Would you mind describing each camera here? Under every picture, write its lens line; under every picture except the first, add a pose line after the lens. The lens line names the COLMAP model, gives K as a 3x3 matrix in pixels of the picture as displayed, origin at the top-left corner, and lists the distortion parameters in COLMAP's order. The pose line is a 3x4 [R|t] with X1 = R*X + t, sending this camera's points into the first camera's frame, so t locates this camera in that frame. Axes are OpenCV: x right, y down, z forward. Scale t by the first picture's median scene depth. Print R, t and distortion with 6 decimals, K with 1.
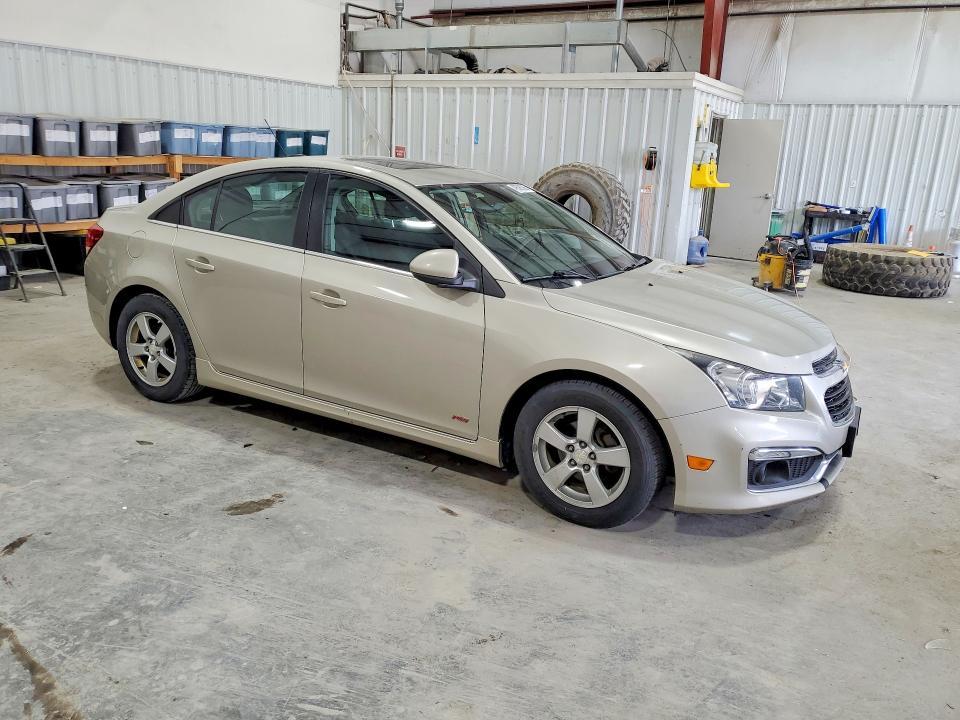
lens RADIAL K [[760.8, 0, 477.0], [0, 760.8, 362.4], [0, 0, 1]] dist [0.039449, -0.043909]
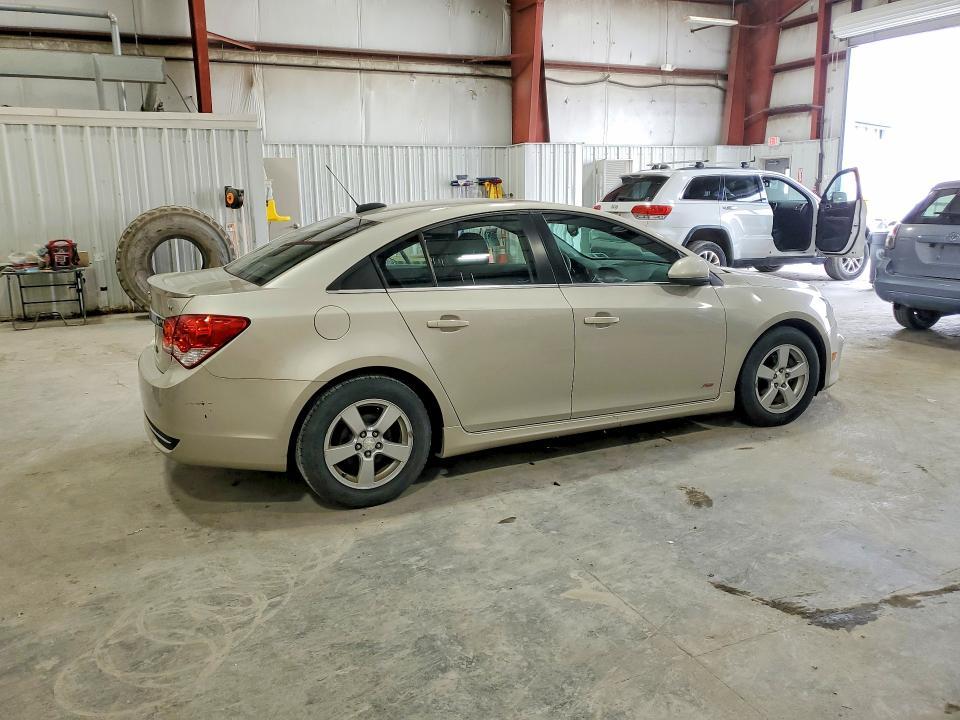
lens RADIAL K [[760.8, 0, 474.6], [0, 760.8, 355.2], [0, 0, 1]] dist [0.039449, -0.043909]
pose [[0.554891, -0.221216, 0.801972, -1.075905], [0.263865, 0.961023, 0.082518, -0.157302], [-0.788968, 0.165824, 0.591635, 0.447718]]
